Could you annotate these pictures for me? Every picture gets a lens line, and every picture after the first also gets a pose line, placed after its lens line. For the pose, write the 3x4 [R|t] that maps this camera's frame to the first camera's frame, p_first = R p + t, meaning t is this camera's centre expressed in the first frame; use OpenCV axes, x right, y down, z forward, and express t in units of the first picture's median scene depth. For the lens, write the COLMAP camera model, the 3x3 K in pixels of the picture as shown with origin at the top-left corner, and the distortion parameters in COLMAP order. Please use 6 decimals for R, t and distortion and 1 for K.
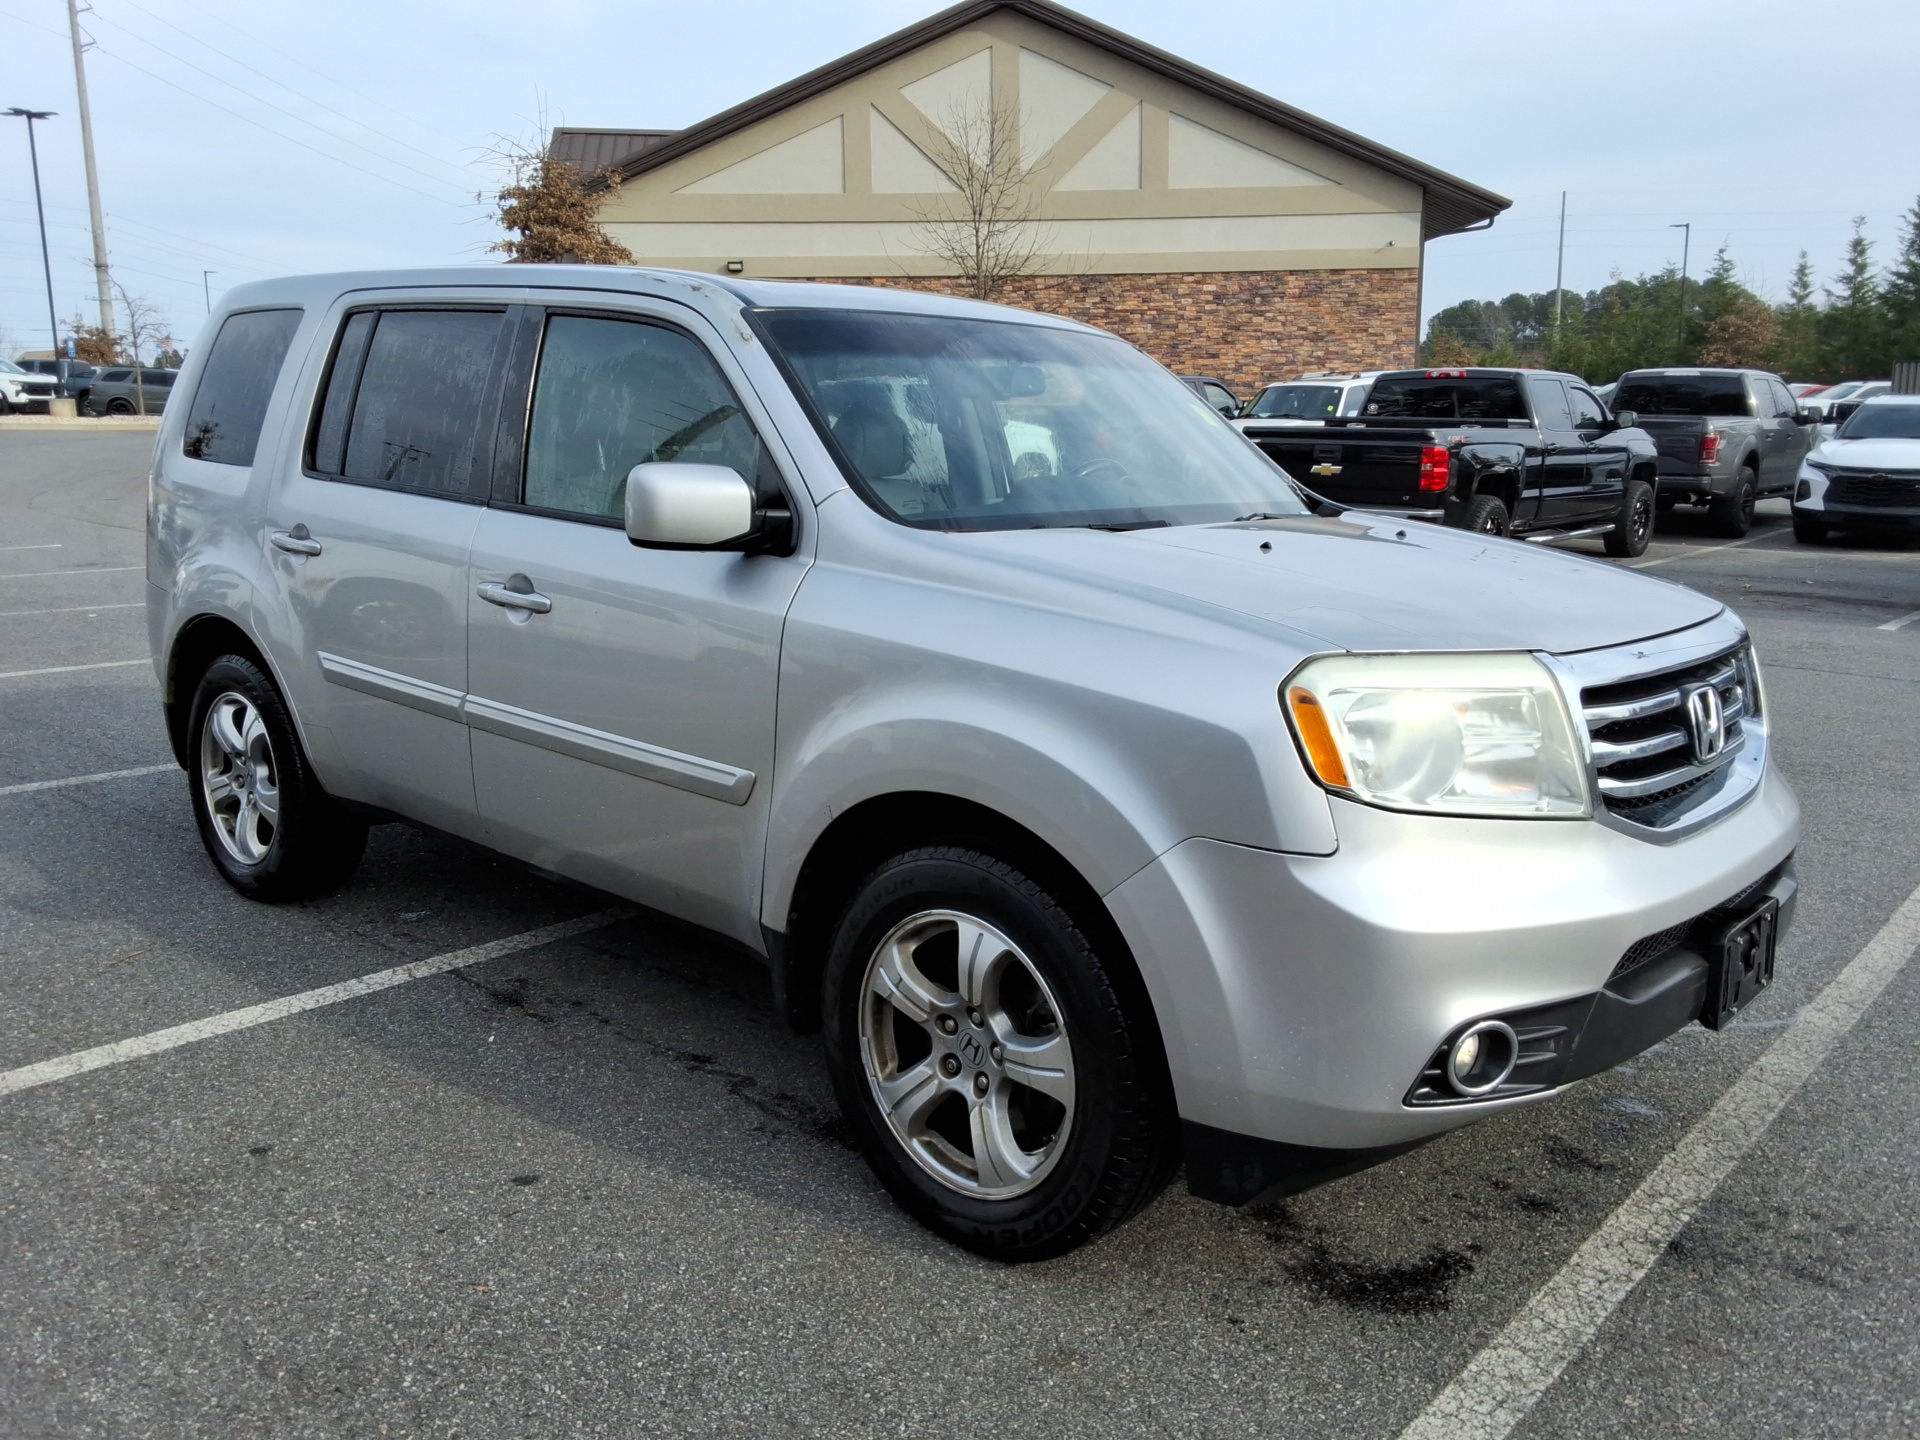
lens RADIAL K [[1558.6, 0, 995.3], [0, 1558.6, 731.1], [0, 0, 1]] dist [0.054299, -0.067998]
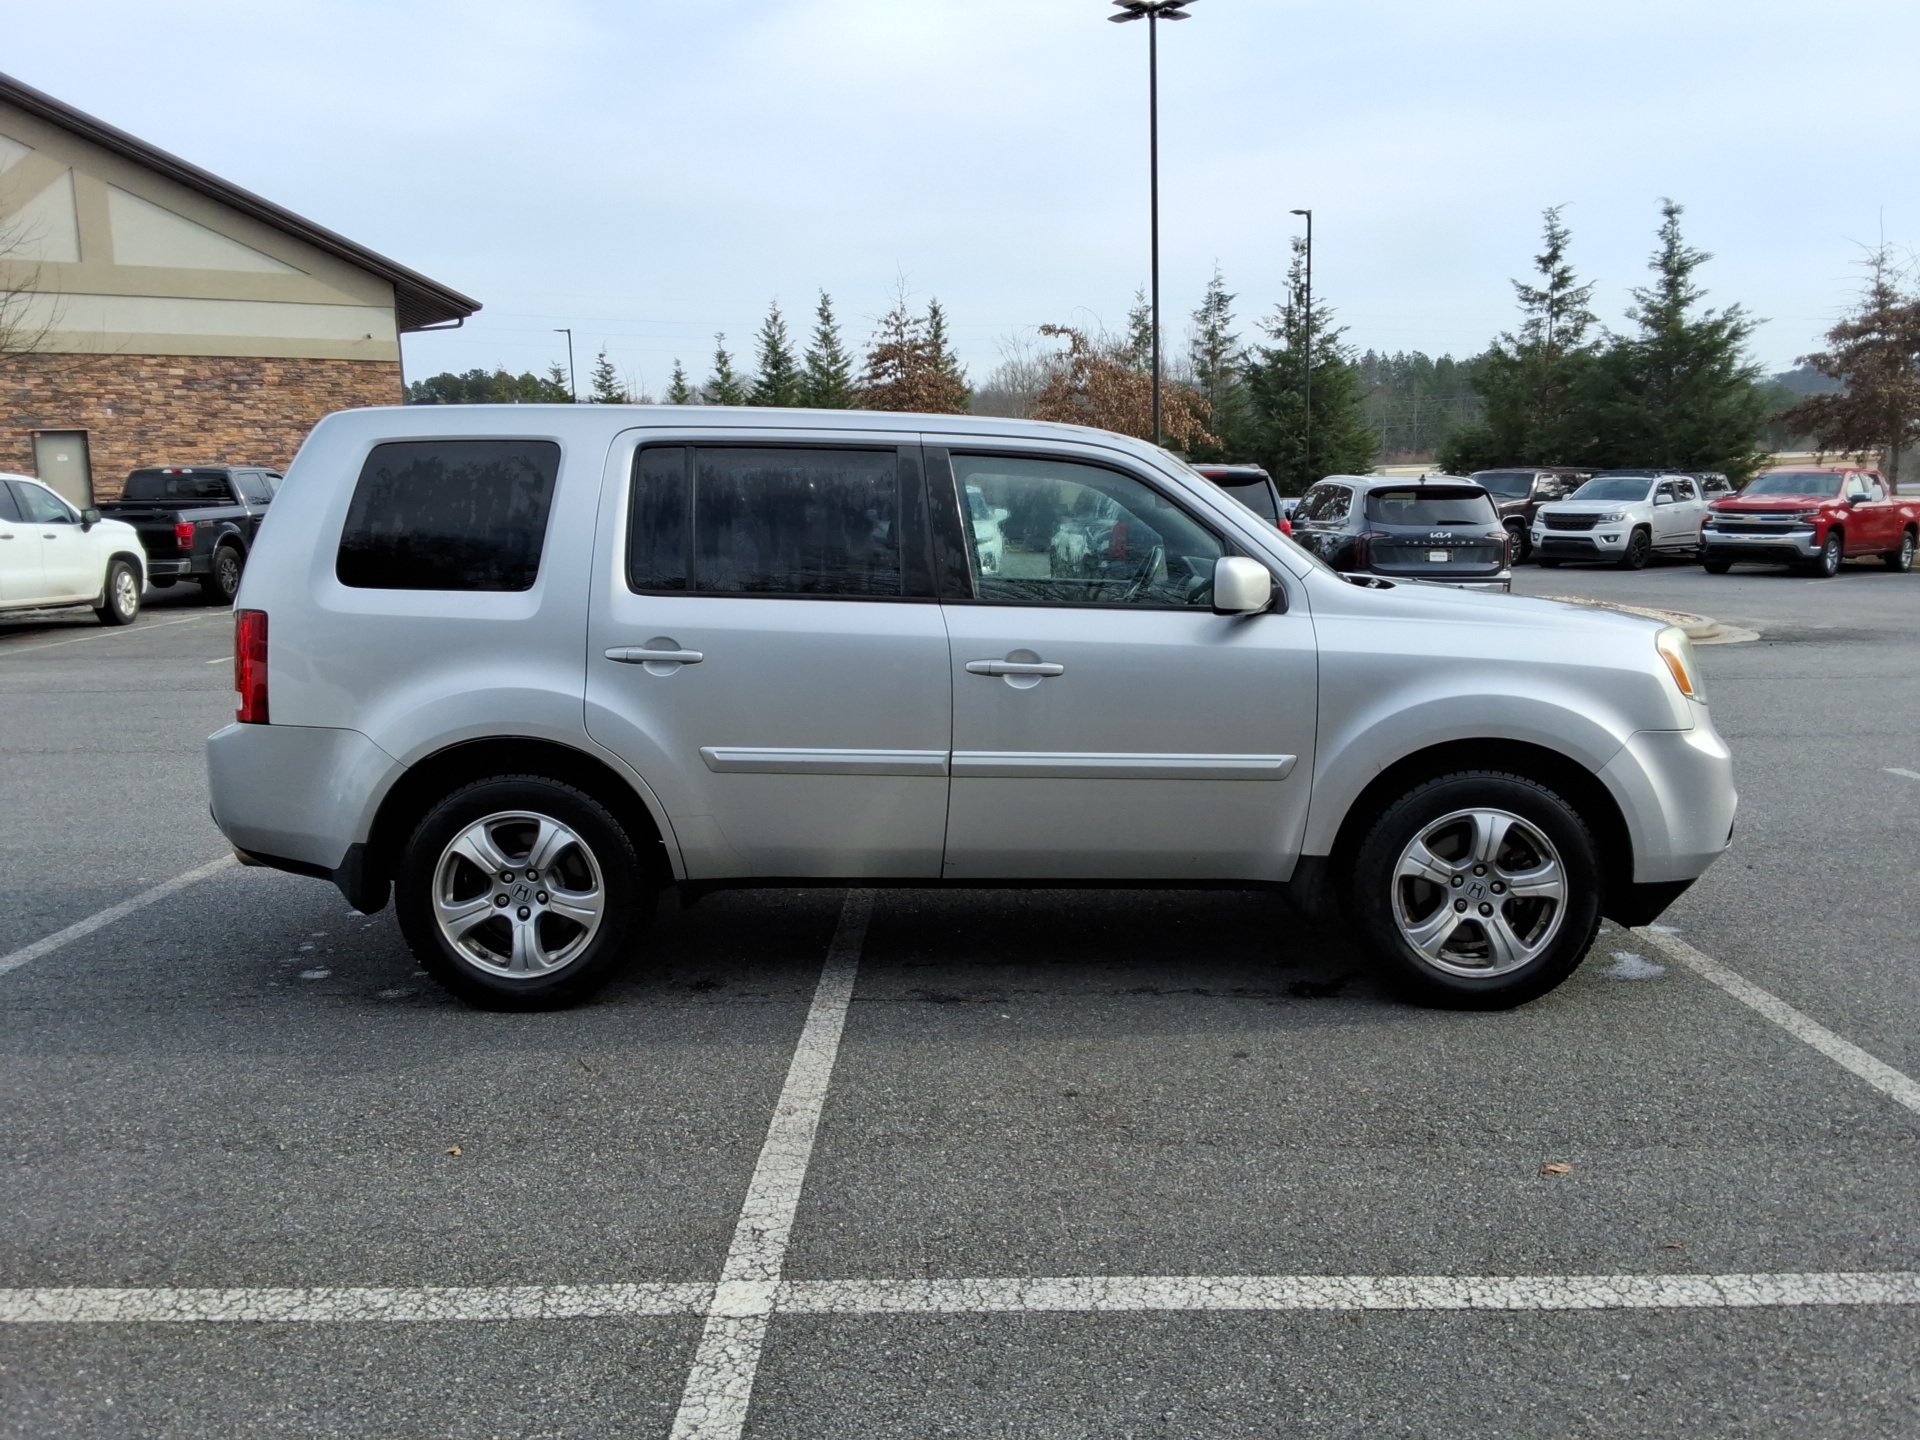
lens RADIAL K [[1558.6, 0, 981.4], [0, 1558.6, 724.6], [0, 0, 1]] dist [0.054299, -0.067998]
pose [[0.748056, -0.112955, 0.653952, -0.141577], [0.149052, 0.988829, 0.000296, -0.005159], [-0.646680, 0.097252, 0.756536, 0.004213]]
